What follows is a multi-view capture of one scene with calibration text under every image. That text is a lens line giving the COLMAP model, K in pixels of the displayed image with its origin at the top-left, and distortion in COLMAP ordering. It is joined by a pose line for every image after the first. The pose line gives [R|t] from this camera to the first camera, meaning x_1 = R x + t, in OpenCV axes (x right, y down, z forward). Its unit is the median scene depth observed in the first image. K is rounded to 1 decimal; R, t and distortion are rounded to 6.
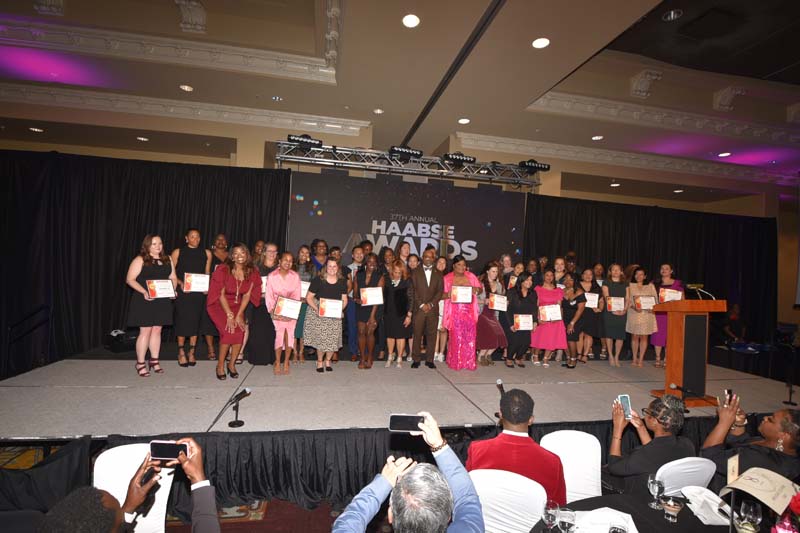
lens RADIAL K [[388.3, 0, 400.0], [0, 388.3, 266.5], [0, 0, 1]] dist [-0.020856, -0.000275]
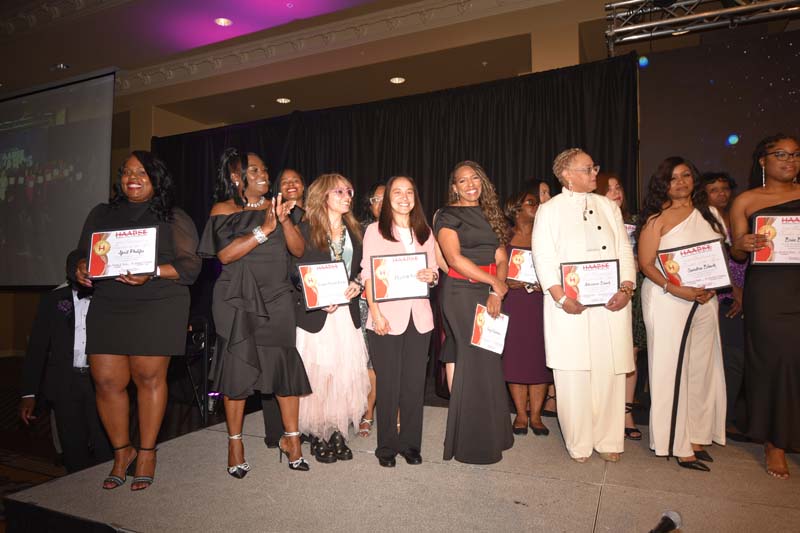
lens RADIAL K [[540.5, 0, 400.0], [0, 540.5, 266.5], [0, 0, 1]] dist [-0.002670, -0.003667]
pose [[0.821431, -0.069494, -0.566059, -0.146164], [0.048674, 0.997469, -0.051824, 0.053540], [0.568228, 0.015018, 0.822734, 0.221652]]
